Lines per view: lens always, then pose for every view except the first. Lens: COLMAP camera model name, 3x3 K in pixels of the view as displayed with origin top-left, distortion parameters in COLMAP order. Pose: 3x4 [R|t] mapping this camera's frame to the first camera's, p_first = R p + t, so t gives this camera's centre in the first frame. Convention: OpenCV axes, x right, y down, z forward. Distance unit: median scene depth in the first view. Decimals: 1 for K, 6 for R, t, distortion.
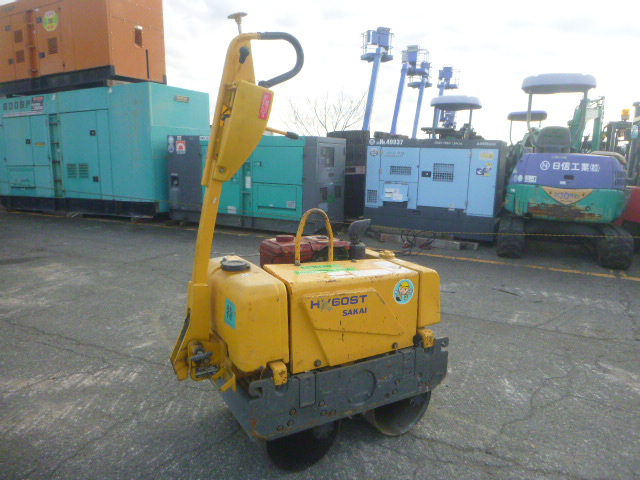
lens RADIAL K [[480.7, 0, 320.0], [0, 480.7, 240.0], [0, 0, 1]] dist [-0.059301, 0.031380]
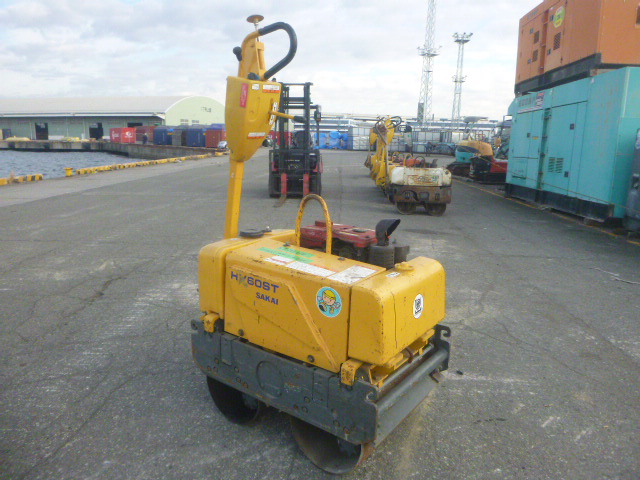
lens RADIAL K [[480.7, 0, 320.0], [0, 480.7, 240.0], [0, 0, 1]] dist [-0.059301, 0.031380]
pose [[0.415145, 0.190329, -0.889624, 0.214732], [-0.184609, 0.975151, 0.122478, -0.023653], [0.890828, 0.113386, 0.439965, 0.145545]]
